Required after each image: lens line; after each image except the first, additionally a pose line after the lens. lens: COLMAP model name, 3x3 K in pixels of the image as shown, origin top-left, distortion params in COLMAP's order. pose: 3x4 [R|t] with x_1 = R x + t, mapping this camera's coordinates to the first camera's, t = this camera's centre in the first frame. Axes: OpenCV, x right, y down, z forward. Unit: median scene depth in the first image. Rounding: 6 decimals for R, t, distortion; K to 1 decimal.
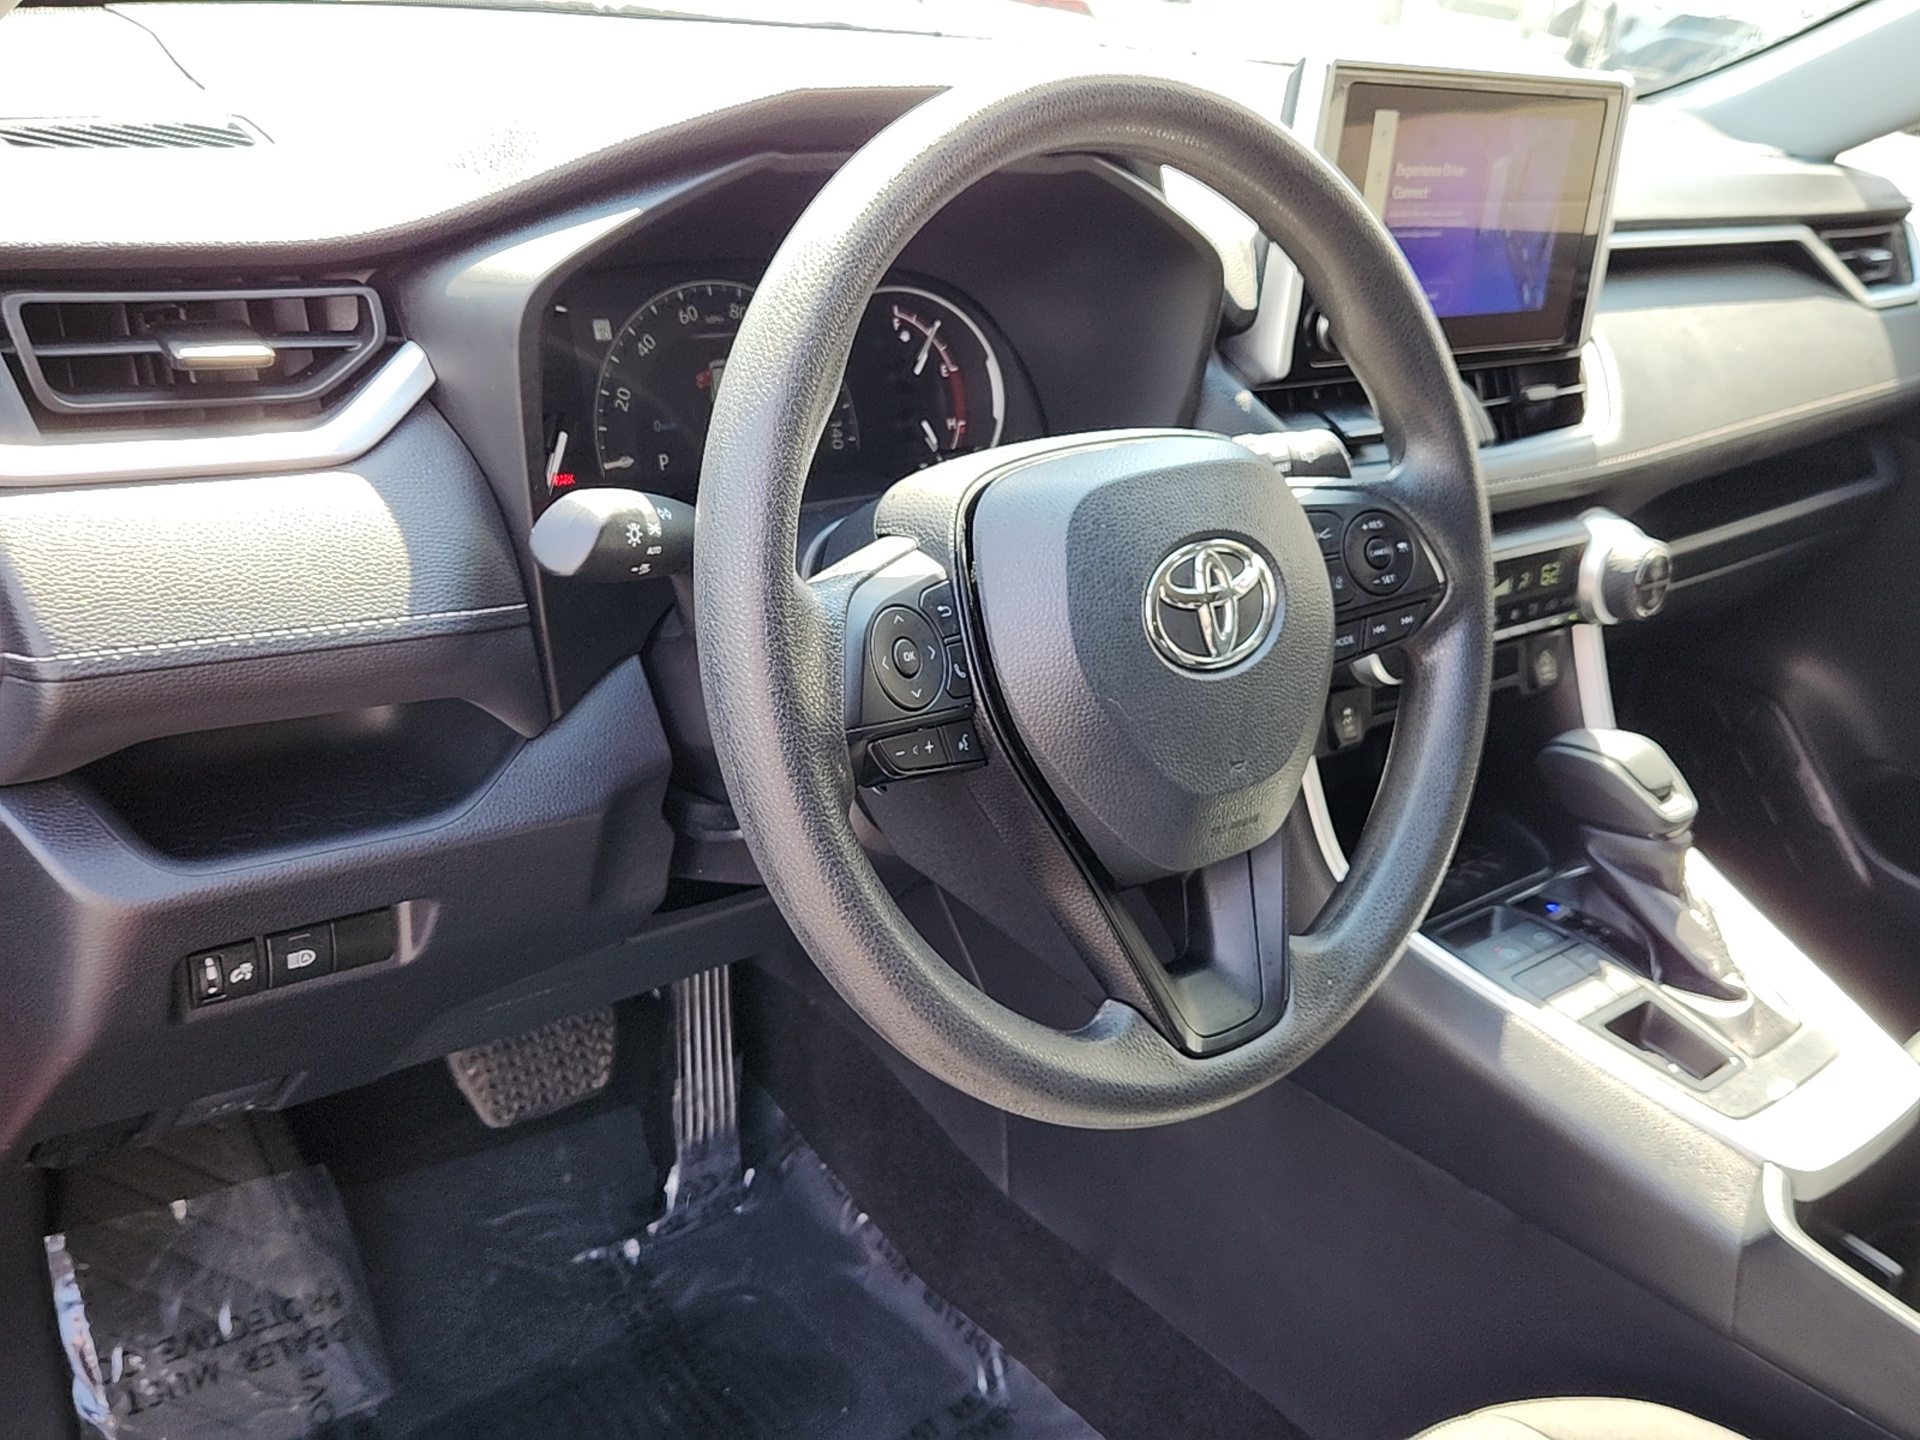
lens RADIAL K [[1821.2, 0, 990.3], [0, 1821.2, 723.4], [0, 0, 1]] dist [0.066193, -0.081011]
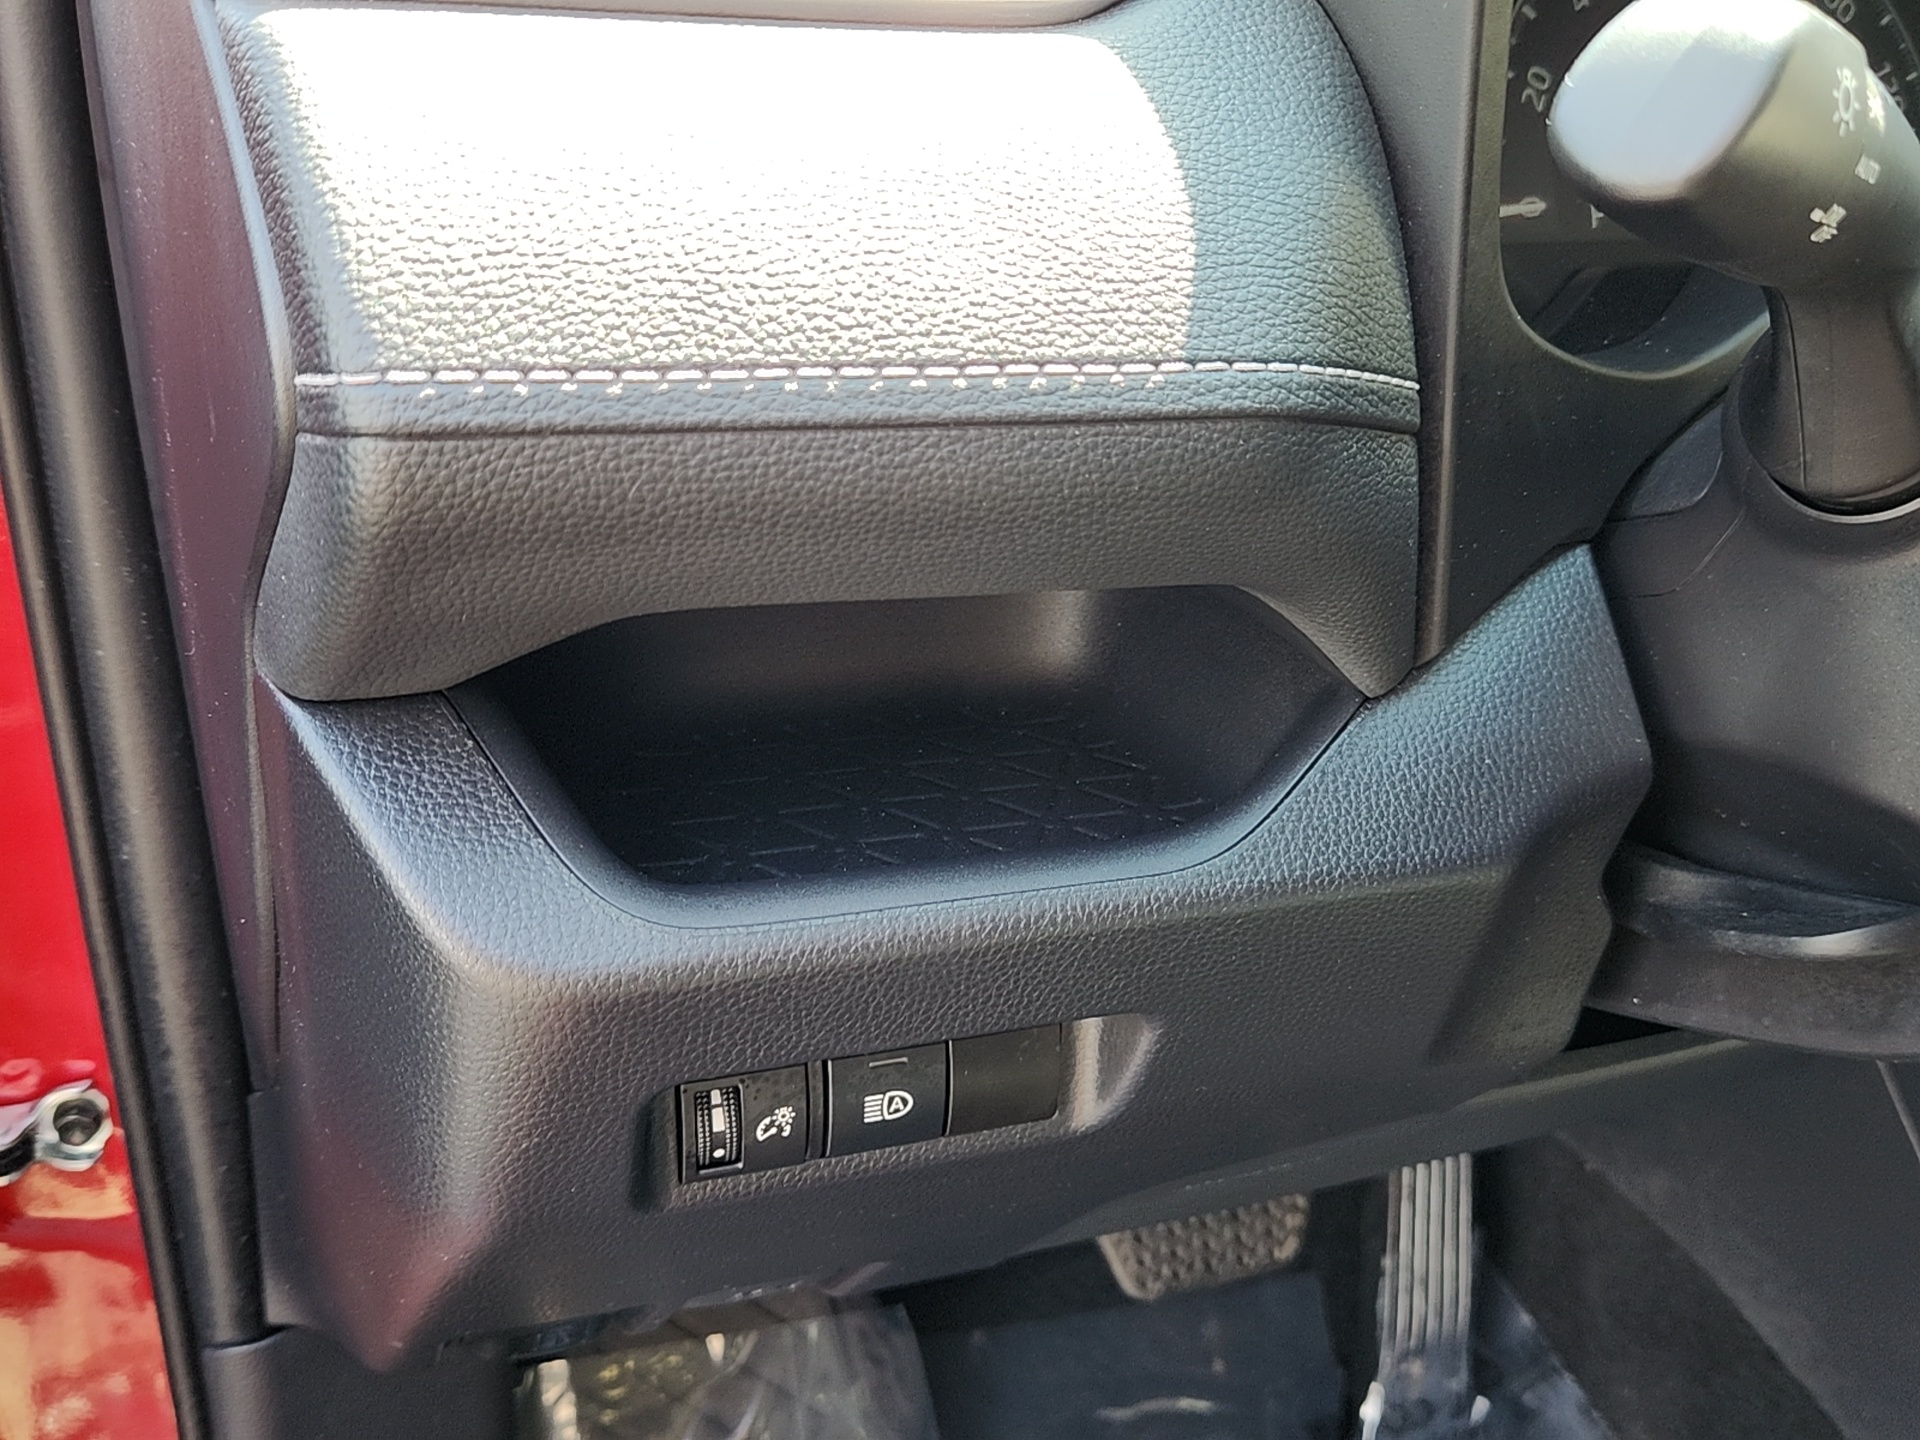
lens RADIAL K [[1821.2, 0, 990.3], [0, 1821.2, 723.4], [0, 0, 1]] dist [0.066193, -0.081011]
pose [[0.947219, 0.068658, -0.313149, -0.199273], [-0.075988, 0.997045, -0.011249, 0.028013], [0.311452, 0.034451, 0.949637, 0.529997]]
